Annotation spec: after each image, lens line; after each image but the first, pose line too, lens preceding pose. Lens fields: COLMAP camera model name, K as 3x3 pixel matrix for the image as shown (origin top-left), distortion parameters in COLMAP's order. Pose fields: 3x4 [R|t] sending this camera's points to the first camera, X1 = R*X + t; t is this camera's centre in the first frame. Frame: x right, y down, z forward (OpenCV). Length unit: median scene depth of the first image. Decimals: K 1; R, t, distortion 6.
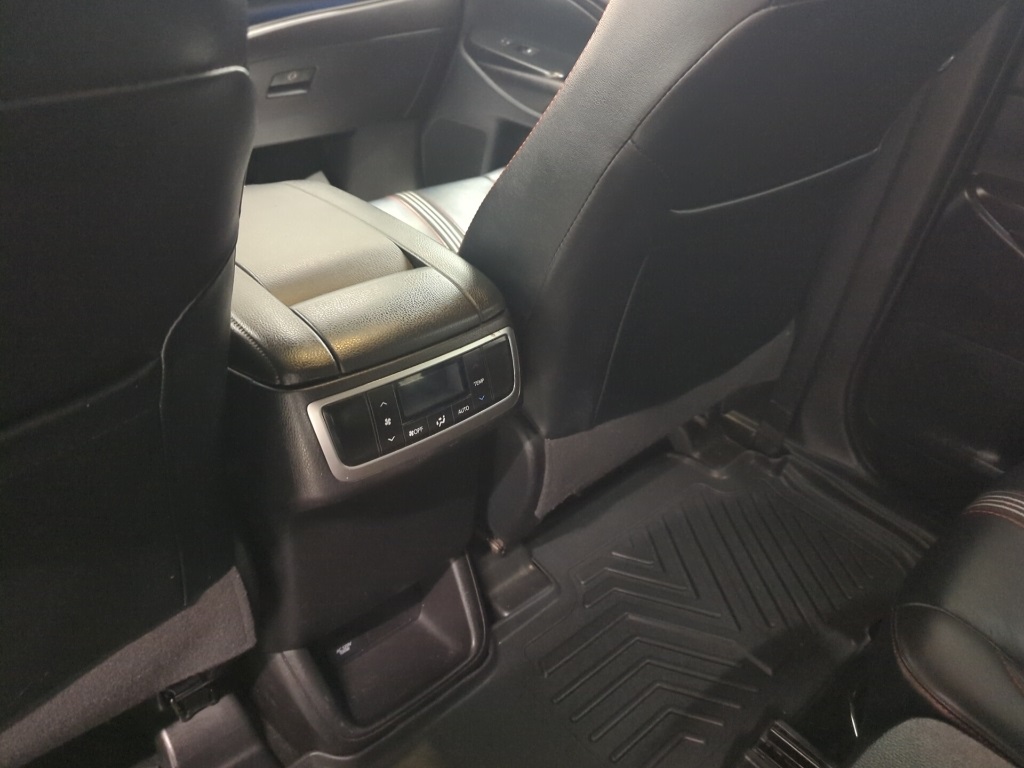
lens RADIAL K [[837.0, 0, 518.0], [0, 837.0, 368.6], [0, 0, 1]] dist [0.068123, -0.068912]
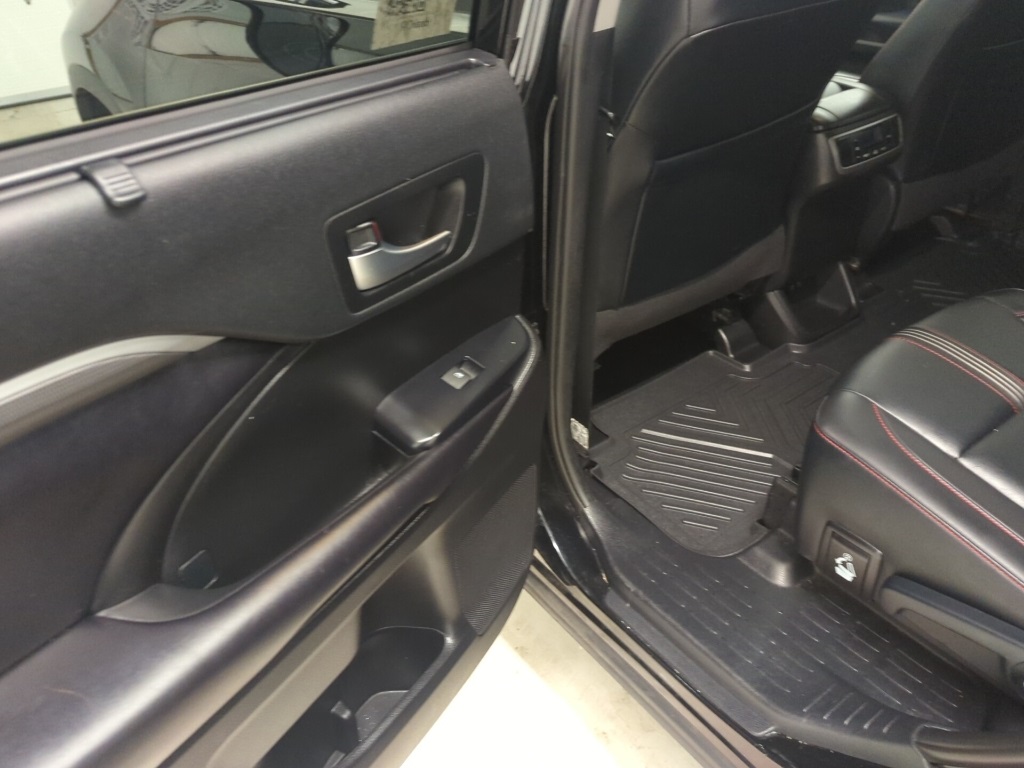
lens RADIAL K [[837.0, 0, 518.0], [0, 837.0, 368.6], [0, 0, 1]] dist [0.068123, -0.068912]
pose [[0.988882, -0.040192, -0.143165, -0.581899], [0.042168, 0.999052, 0.010795, 0.455198], [0.142595, -0.016712, 0.989640, -1.062986]]
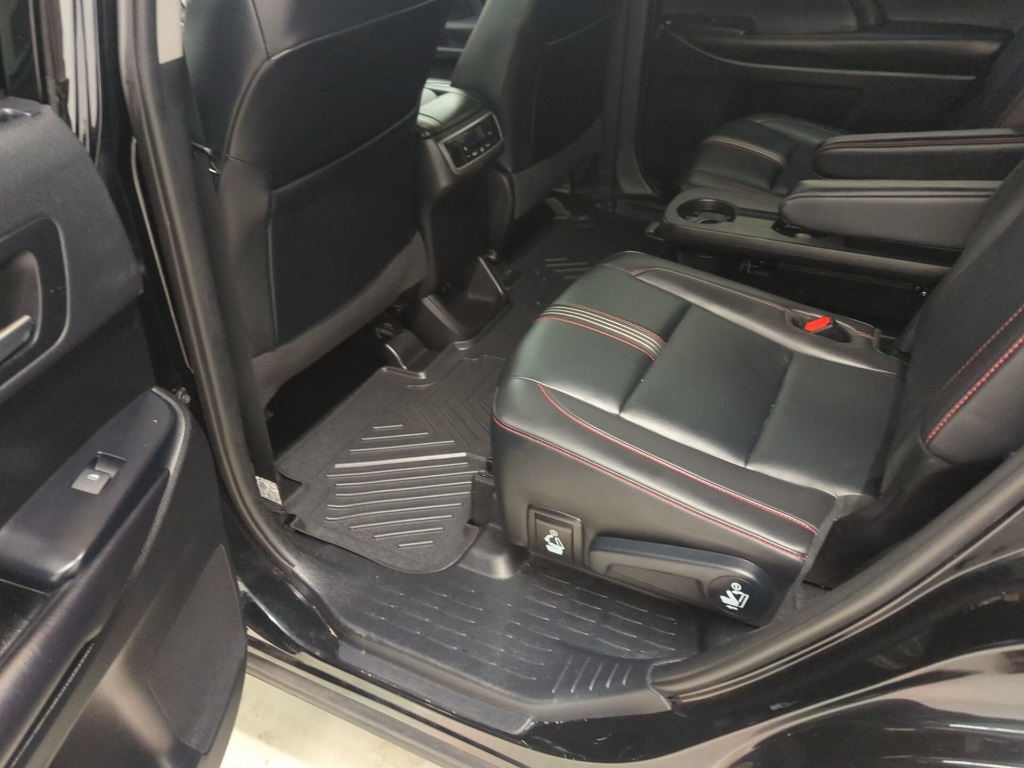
lens RADIAL K [[837.0, 0, 518.0], [0, 837.0, 368.6], [0, 0, 1]] dist [0.068123, -0.068912]
pose [[0.930938, -0.288670, 0.223662, -0.560511], [0.284610, 0.957291, 0.050912, 0.445598], [-0.228807, 0.016261, 0.973336, -1.016747]]
